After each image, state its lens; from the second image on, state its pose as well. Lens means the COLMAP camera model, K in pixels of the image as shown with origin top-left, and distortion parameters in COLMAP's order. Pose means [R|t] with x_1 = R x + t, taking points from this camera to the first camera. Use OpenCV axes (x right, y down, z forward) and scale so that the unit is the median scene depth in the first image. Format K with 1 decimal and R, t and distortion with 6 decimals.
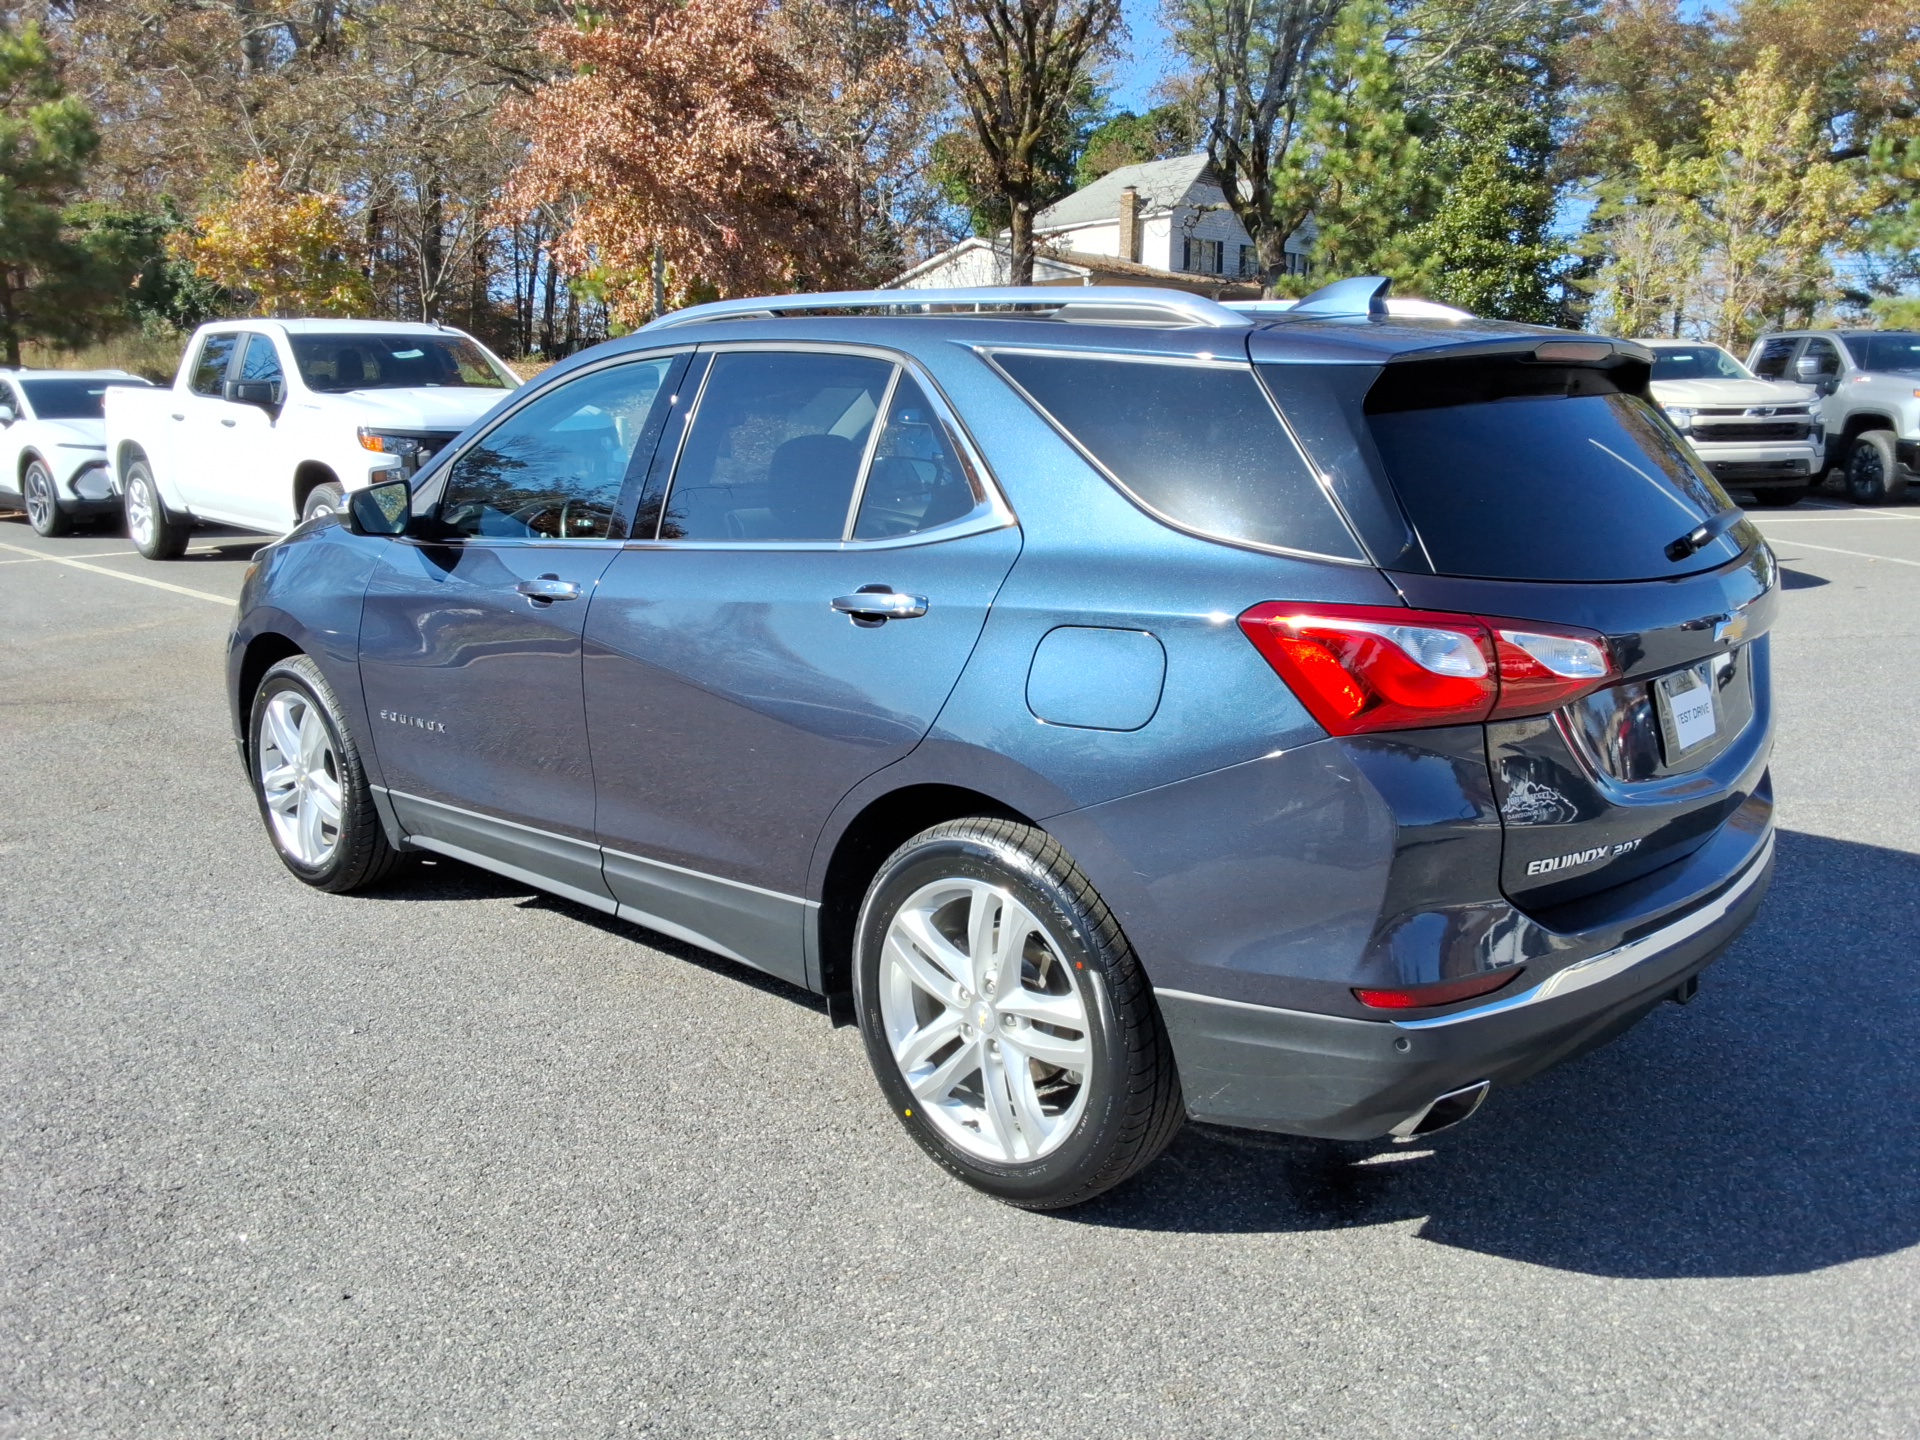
lens RADIAL K [[1536.2, 0, 953.9], [0, 1536.2, 700.3], [0, 0, 1]] dist [0.070260, -0.110834]
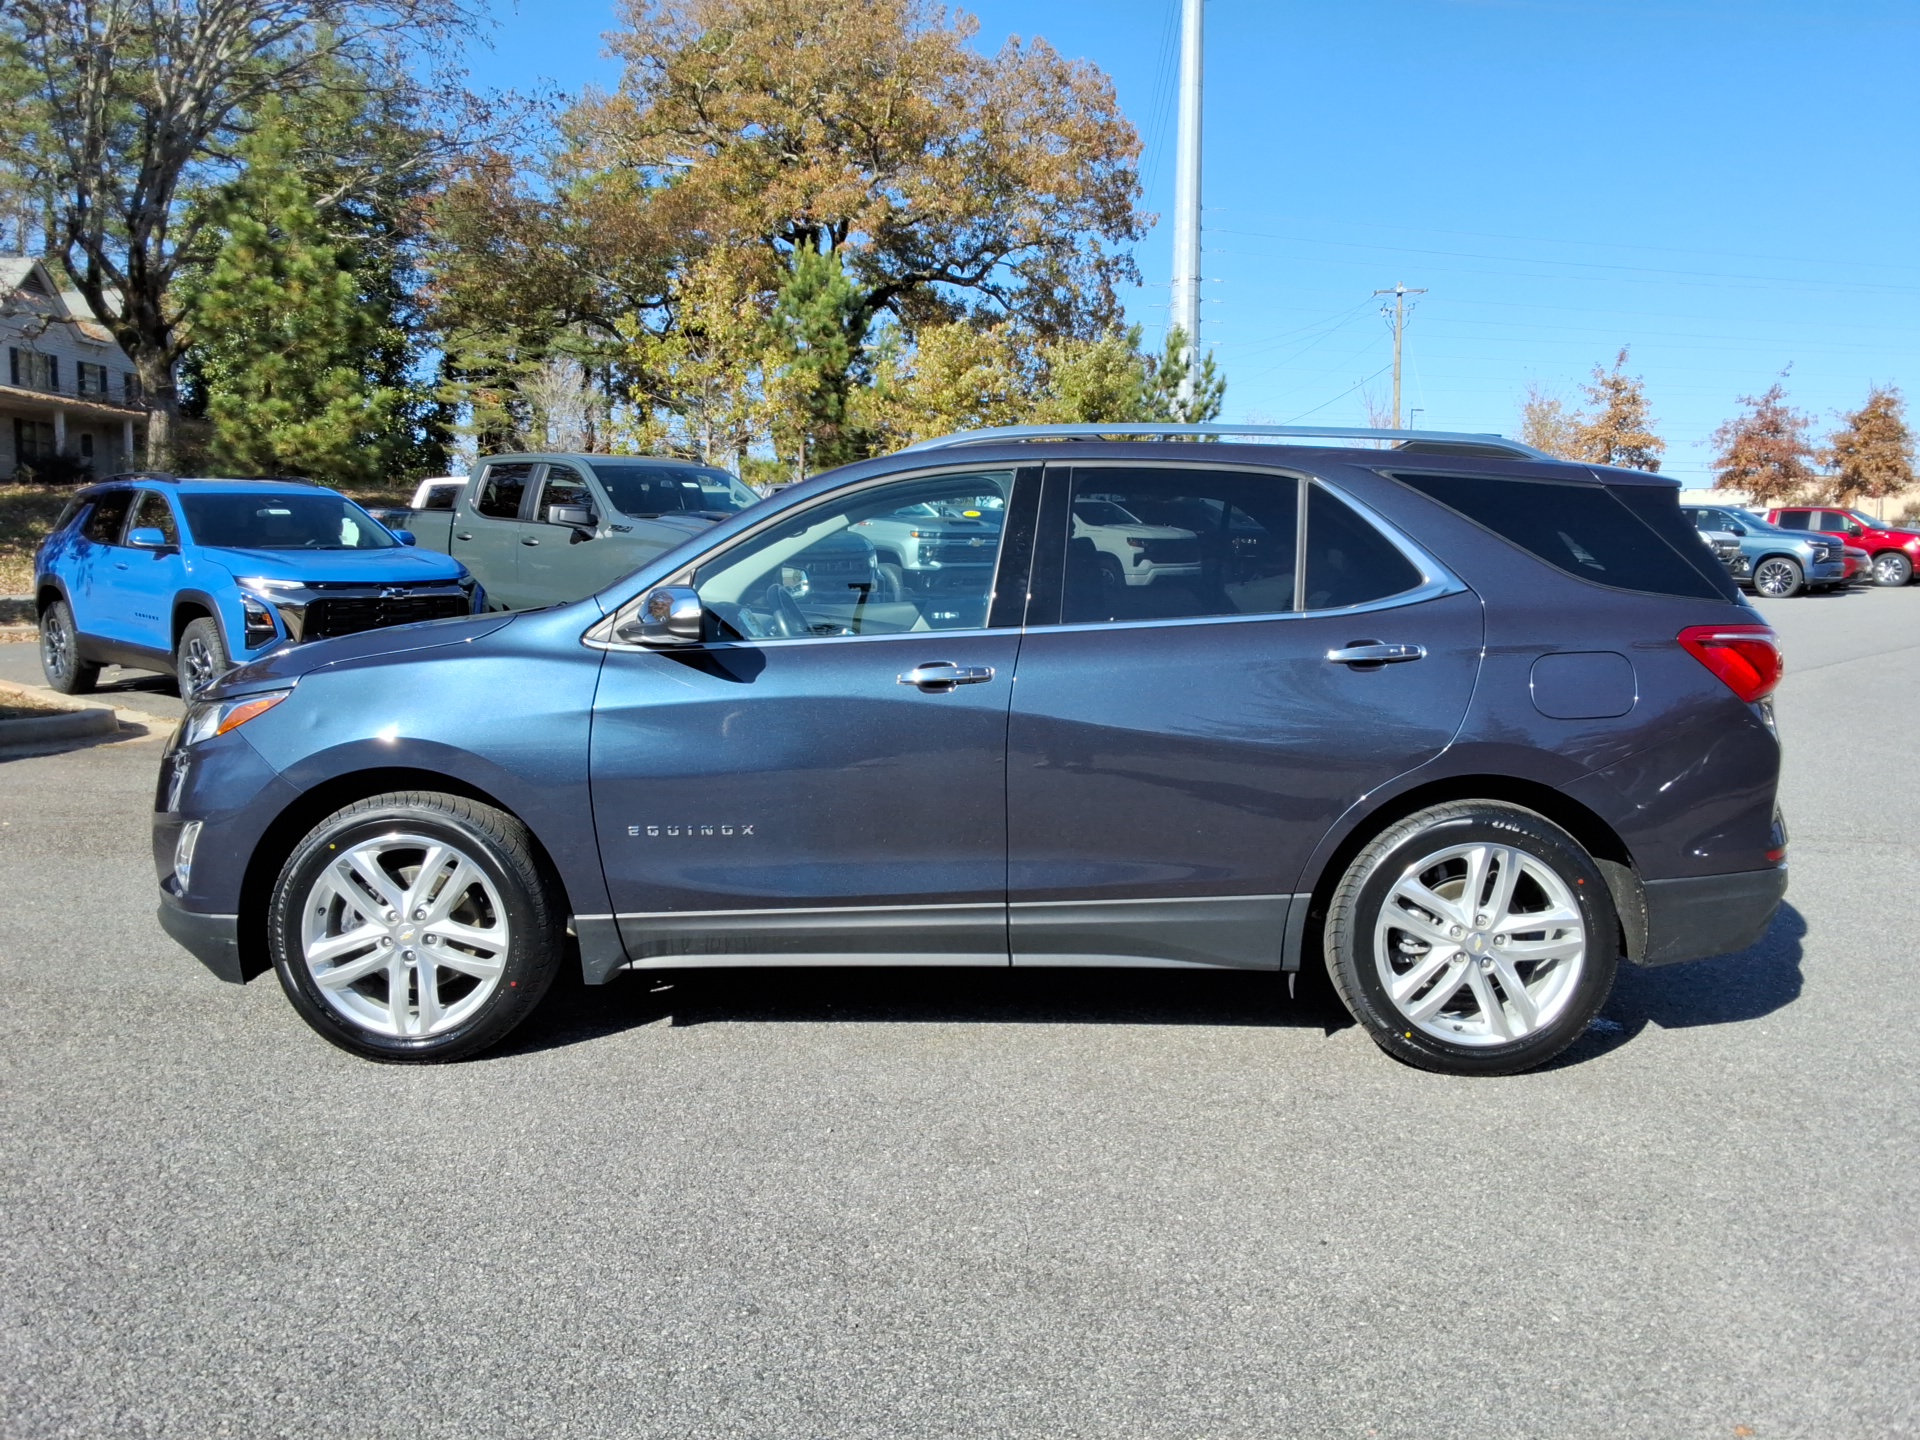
lens RADIAL K [[1536.2, 0, 962.7], [0, 1536.2, 715.9], [0, 0, 1]] dist [0.070260, -0.110834]
pose [[0.733136, -0.066041, 0.676868, -0.108253], [0.117961, 0.992536, -0.030927, -0.000849], [-0.669774, 0.102518, 0.735455, 0.022003]]
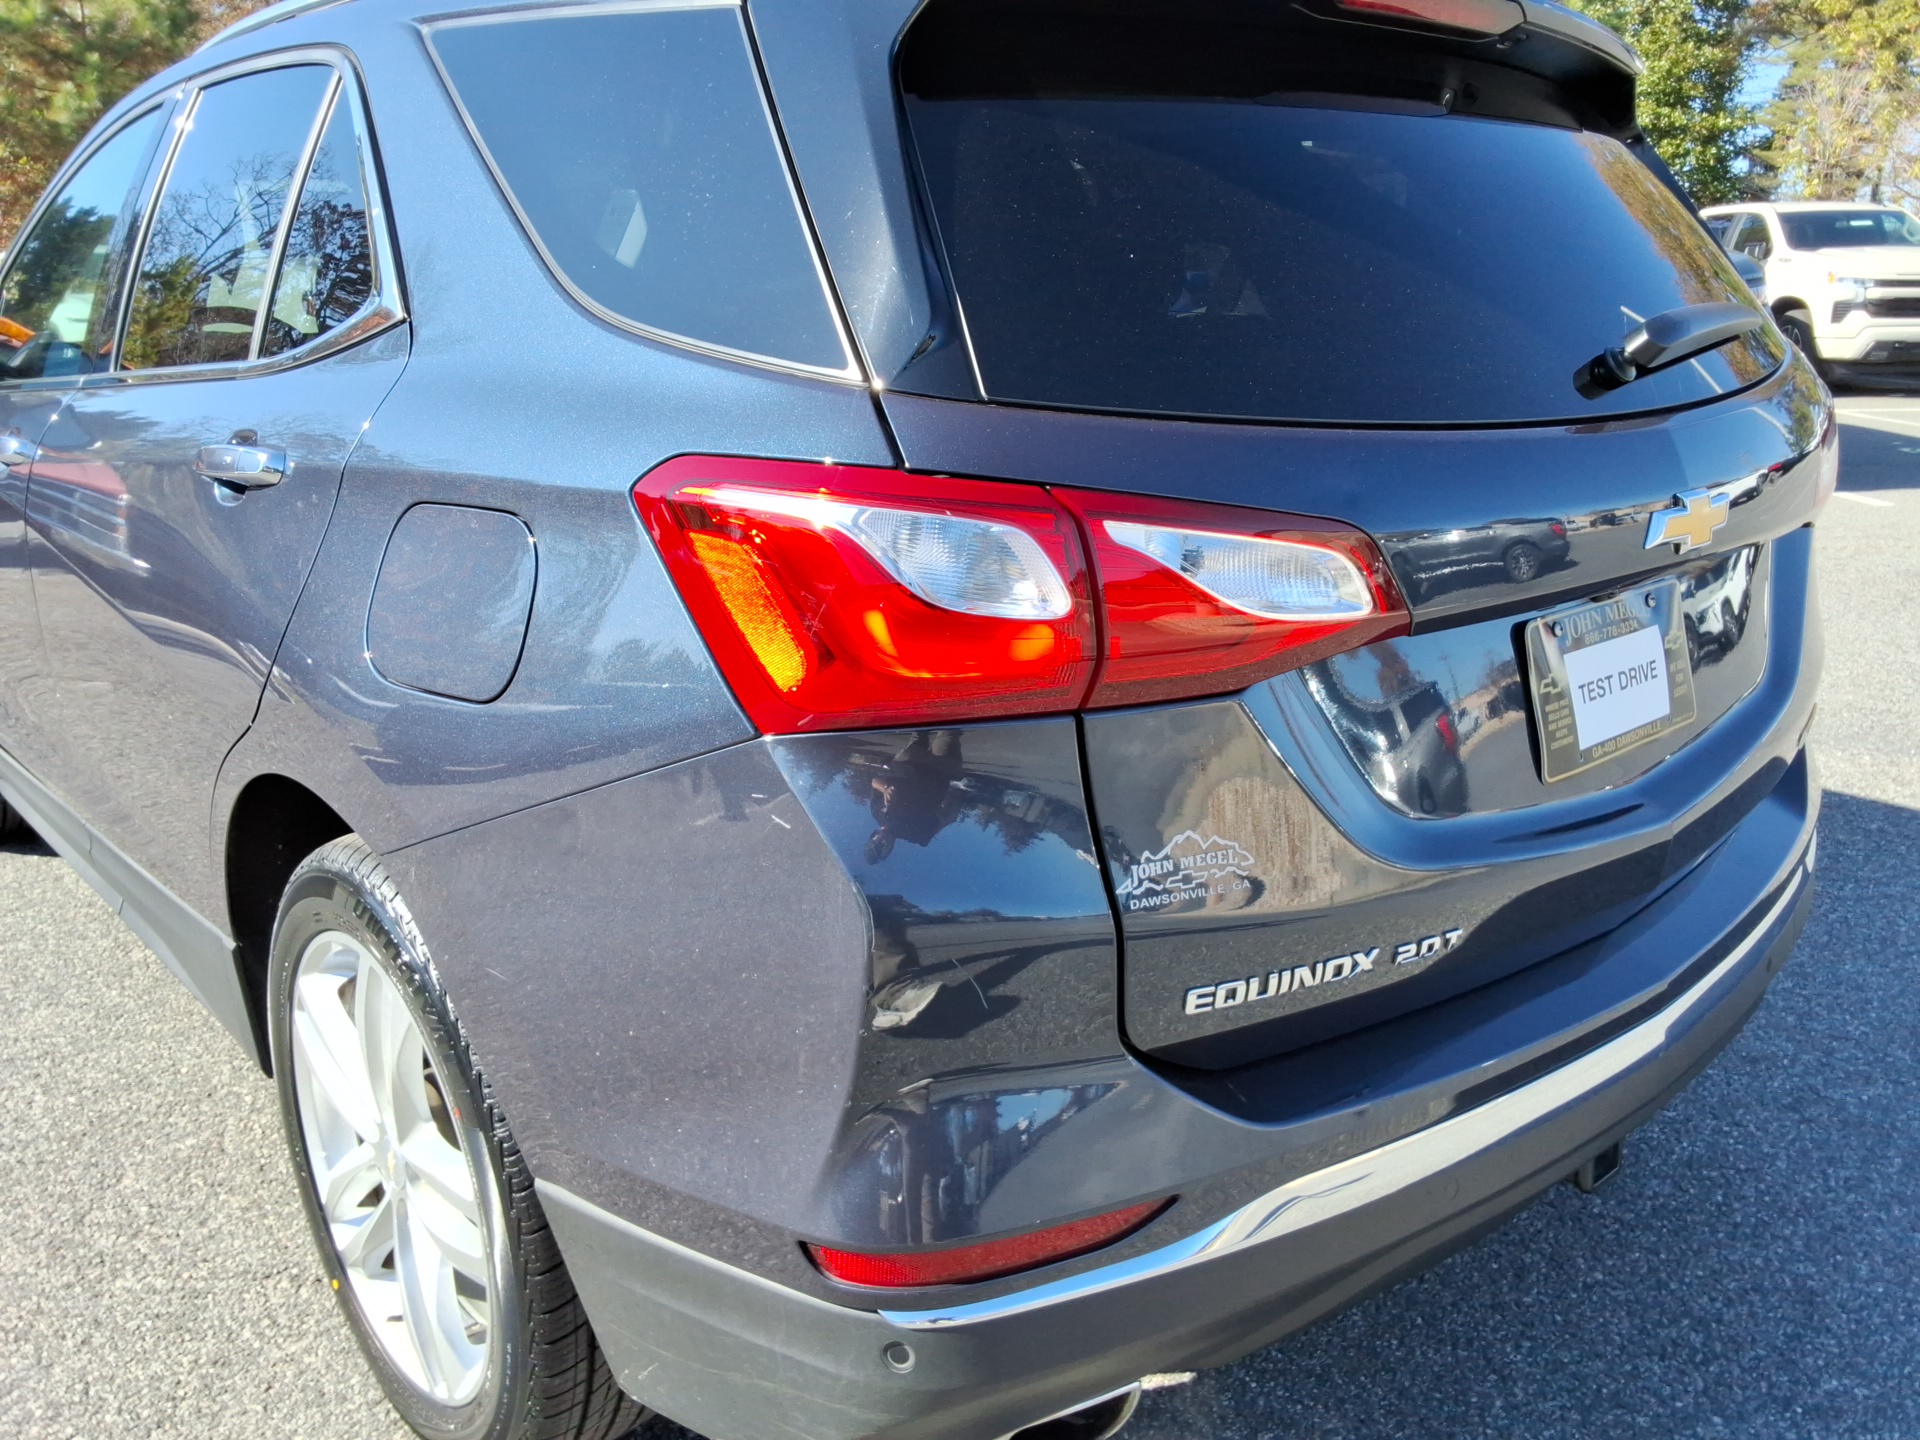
lens RADIAL K [[1536.2, 0, 964.8], [0, 1536.2, 703.5], [0, 0, 1]] dist [0.070260, -0.110834]
pose [[0.996135, 0.019740, -0.085583, 0.025082], [-0.013865, 0.997540, 0.068712, -0.001514], [0.086729, -0.067260, 0.993959, 0.037345]]
